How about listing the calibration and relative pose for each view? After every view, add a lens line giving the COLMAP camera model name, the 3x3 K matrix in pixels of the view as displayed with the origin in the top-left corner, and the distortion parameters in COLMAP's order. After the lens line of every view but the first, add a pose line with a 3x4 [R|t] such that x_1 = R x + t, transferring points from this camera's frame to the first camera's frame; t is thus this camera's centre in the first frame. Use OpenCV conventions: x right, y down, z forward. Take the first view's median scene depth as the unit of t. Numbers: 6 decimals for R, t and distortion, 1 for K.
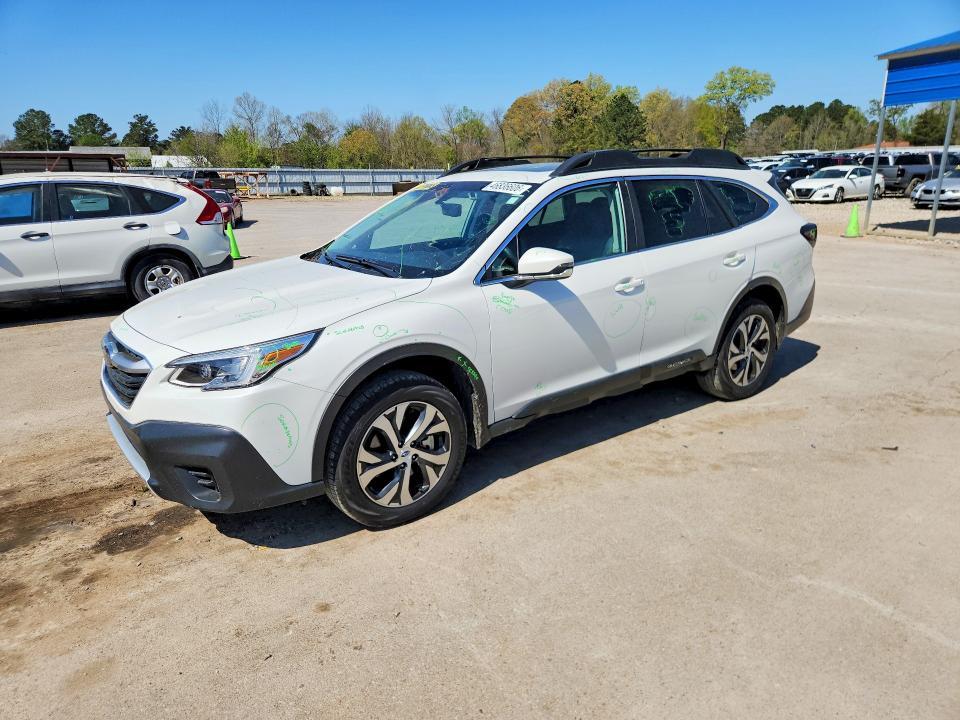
lens RADIAL K [[647.9, 0, 478.9], [0, 647.9, 340.5], [0, 0, 1]] dist [0.069931, -0.057129]
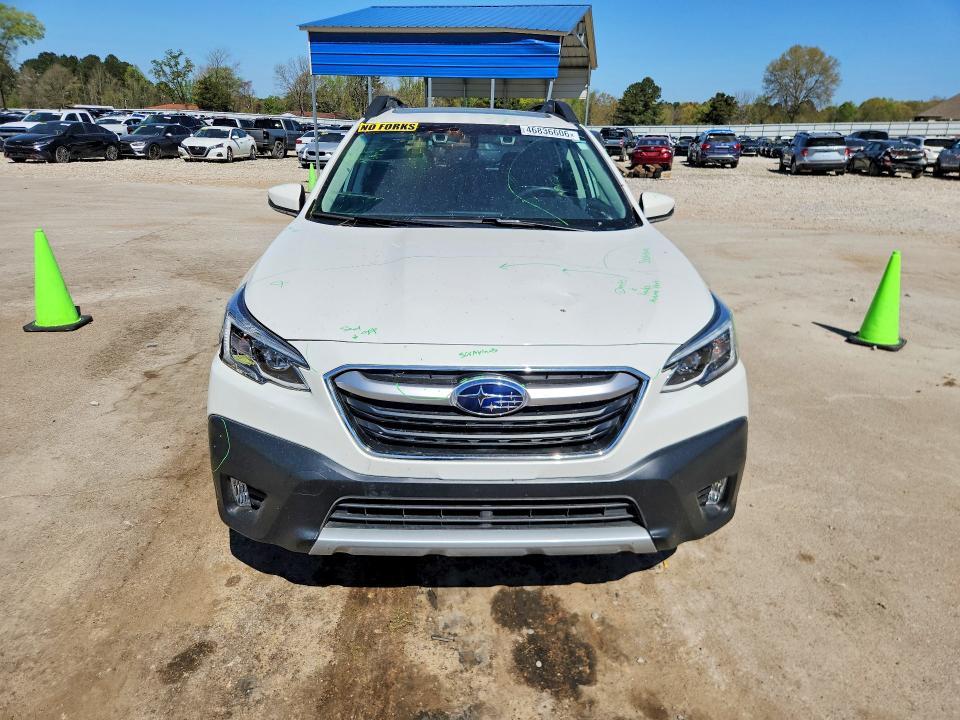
lens RADIAL K [[647.9, 0, 478.9], [0, 647.9, 340.5], [0, 0, 1]] dist [0.069931, -0.057129]
pose [[0.562241, -0.213400, 0.798965, -0.220646], [0.167415, 0.975499, 0.142739, -0.024248], [-0.809850, 0.053506, 0.584192, 0.143272]]
